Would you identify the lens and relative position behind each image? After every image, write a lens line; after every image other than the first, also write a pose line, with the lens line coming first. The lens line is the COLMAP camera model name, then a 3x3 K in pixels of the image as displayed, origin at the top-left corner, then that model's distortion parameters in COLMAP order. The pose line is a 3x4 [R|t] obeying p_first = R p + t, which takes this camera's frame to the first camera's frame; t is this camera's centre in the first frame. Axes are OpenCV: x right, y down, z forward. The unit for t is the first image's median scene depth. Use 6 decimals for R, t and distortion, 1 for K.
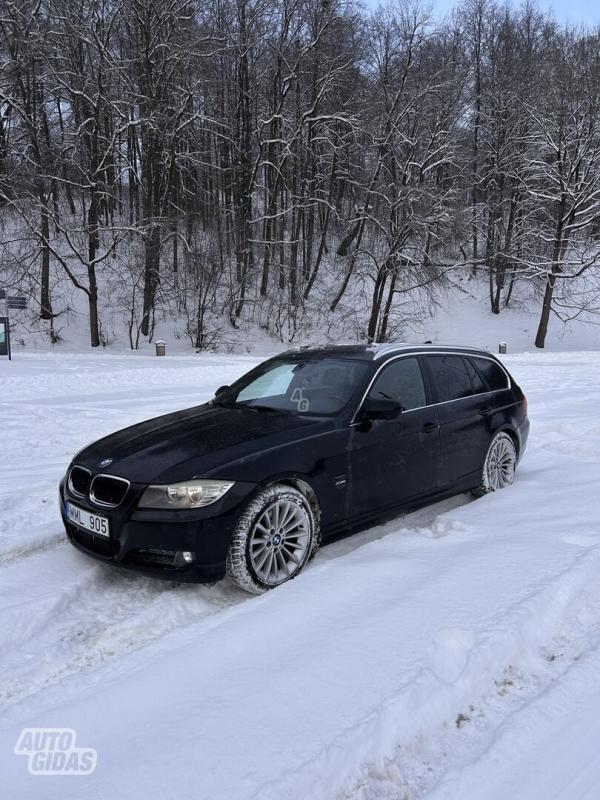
lens RADIAL K [[631.8, 0, 300.0], [0, 631.8, 400.0], [0, 0, 1]] dist [0.018670, -0.003596]
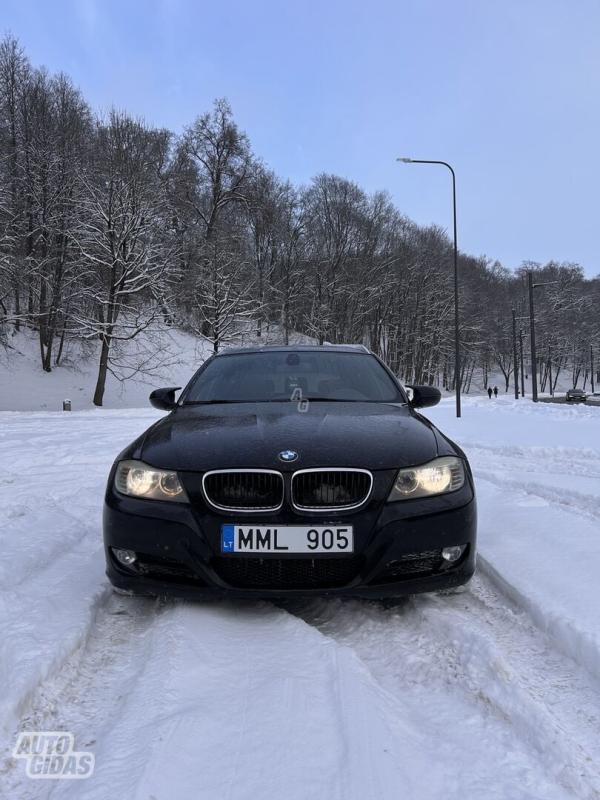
lens RADIAL K [[629.3, 0, 300.0], [0, 629.3, 400.0], [0, 0, 1]] dist [0.010615, -0.003601]
pose [[0.708958, 0.006268, 0.705223, -0.104869], [0.071419, 0.994182, -0.080633, 0.012484], [-0.701626, 0.107532, 0.704385, 0.065818]]
